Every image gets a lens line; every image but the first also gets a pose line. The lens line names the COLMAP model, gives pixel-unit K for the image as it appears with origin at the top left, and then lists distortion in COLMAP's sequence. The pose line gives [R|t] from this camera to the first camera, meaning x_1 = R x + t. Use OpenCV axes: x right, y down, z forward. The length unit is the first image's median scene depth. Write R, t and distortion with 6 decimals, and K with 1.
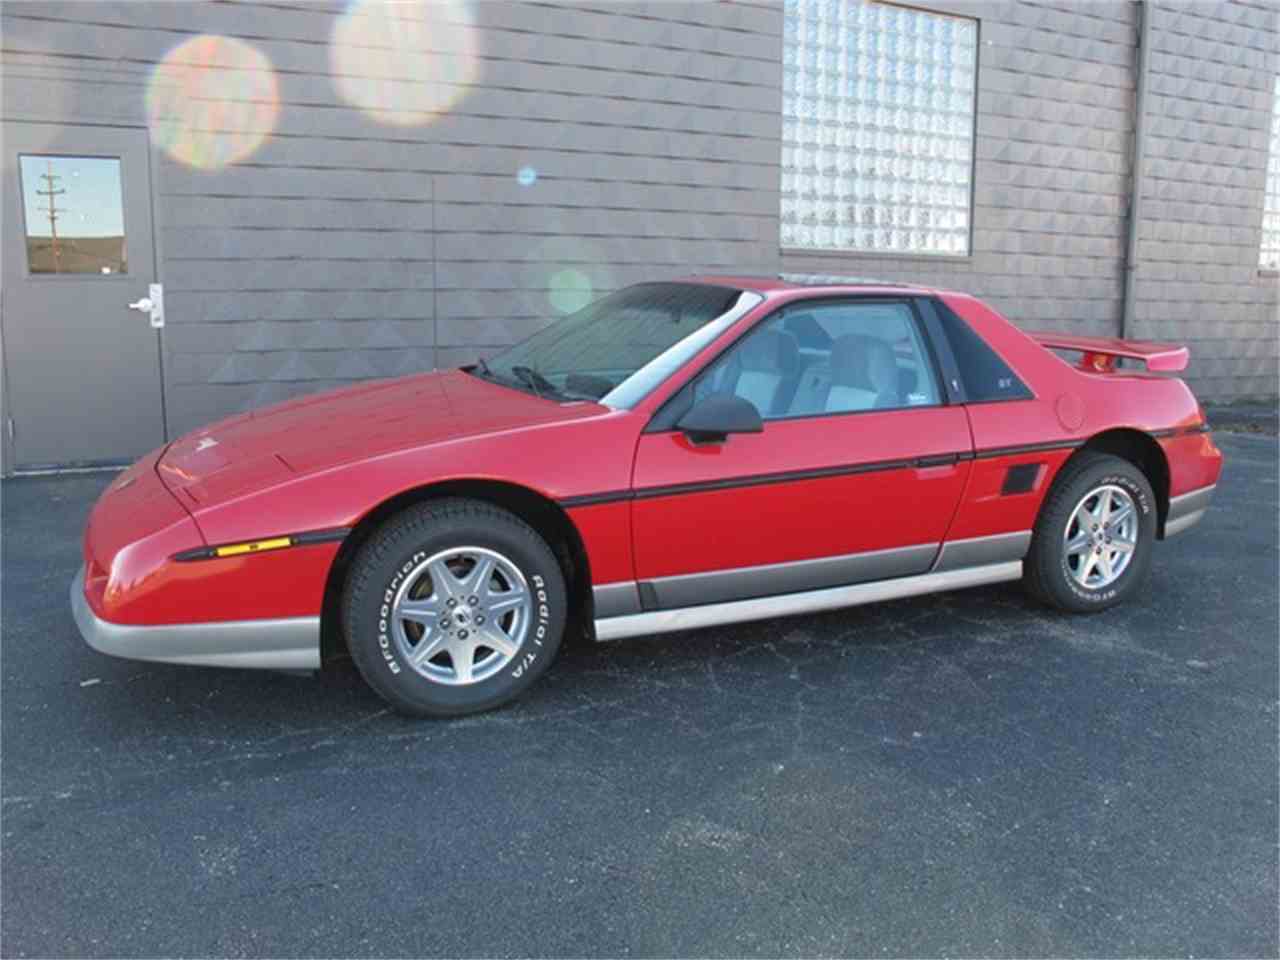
lens RADIAL K [[1063.9, 0, 654.0], [0, 1063.9, 485.7], [0, 0, 1]] dist [-0.131237, 0.087107]
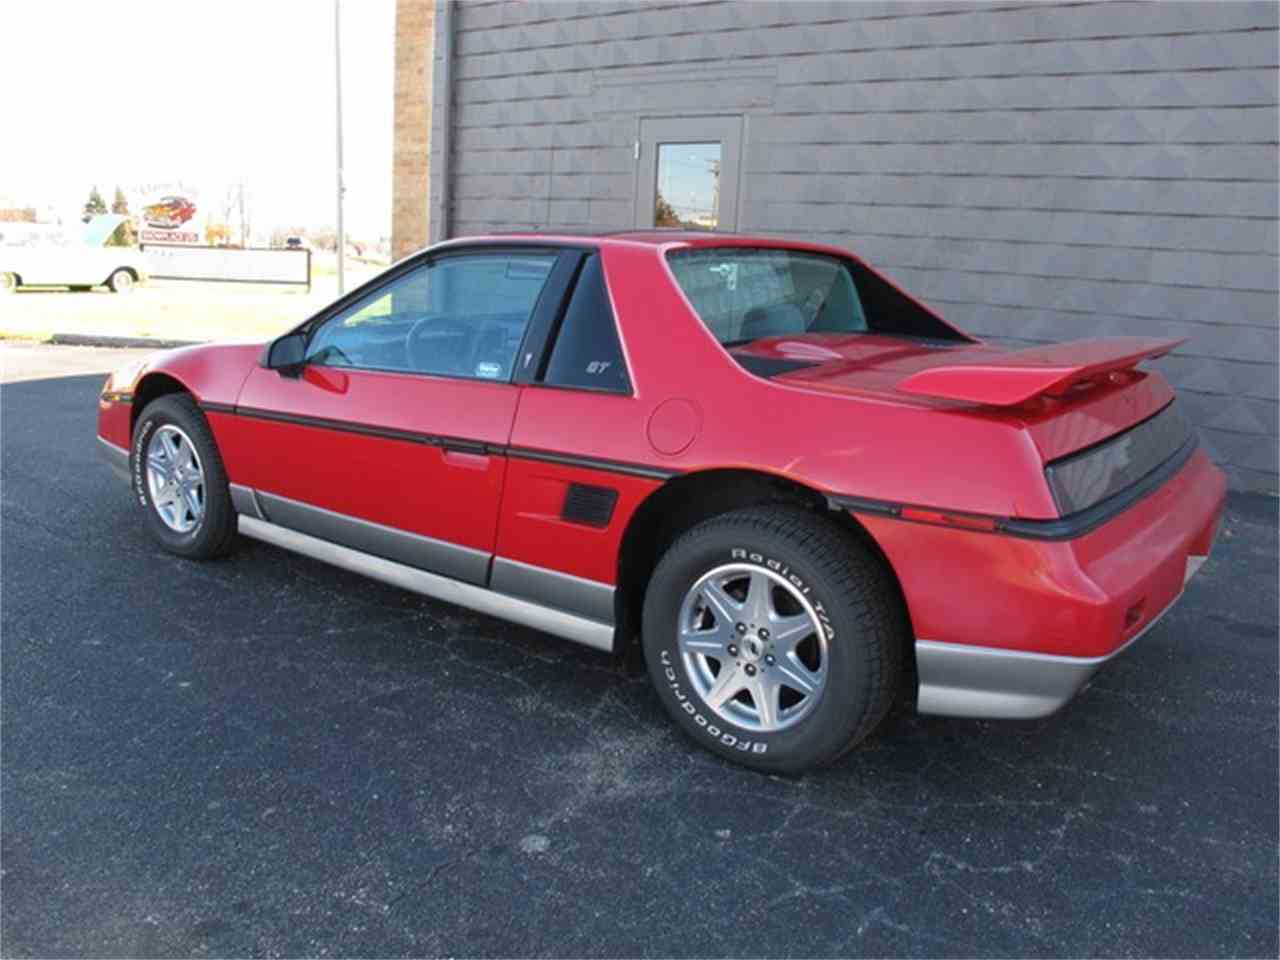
lens RADIAL K [[1063.9, 0, 654.0], [0, 1063.9, 485.7], [0, 0, 1]] dist [-0.131237, 0.087107]
pose [[0.488419, 0.199528, -0.849491, 0.975051], [-0.201813, 0.972943, 0.112491, -0.108214], [0.848951, 0.116495, 0.515471, 0.669501]]
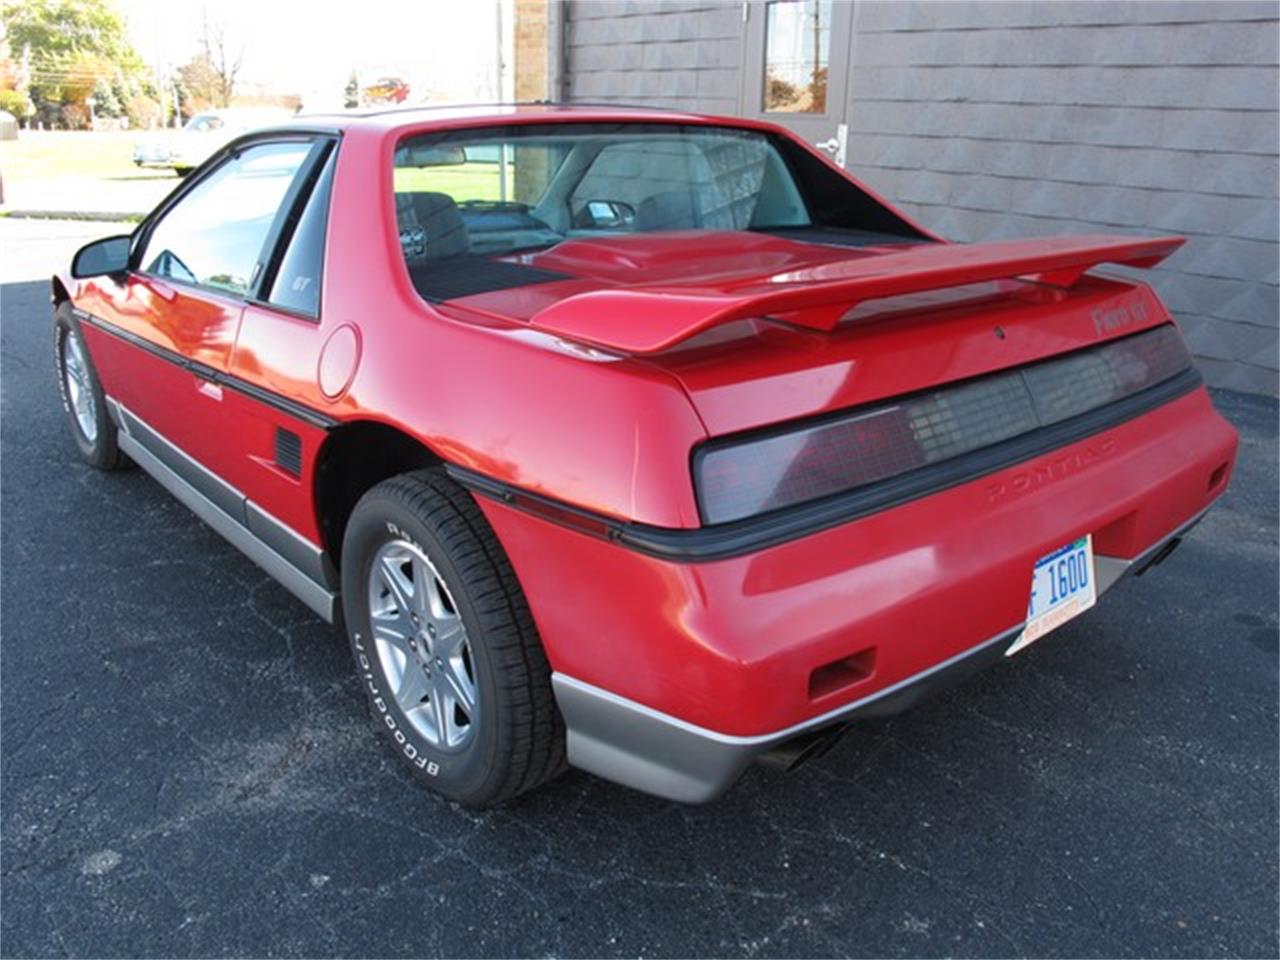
lens RADIAL K [[1063.9, 0, 654.0], [0, 1063.9, 485.7], [0, 0, 1]] dist [-0.131237, 0.087107]
pose [[0.278288, 0.313480, -0.907902, 0.943608], [-0.197293, 0.943742, 0.265381, -0.183322], [0.940017, 0.105270, 0.324480, 1.004320]]
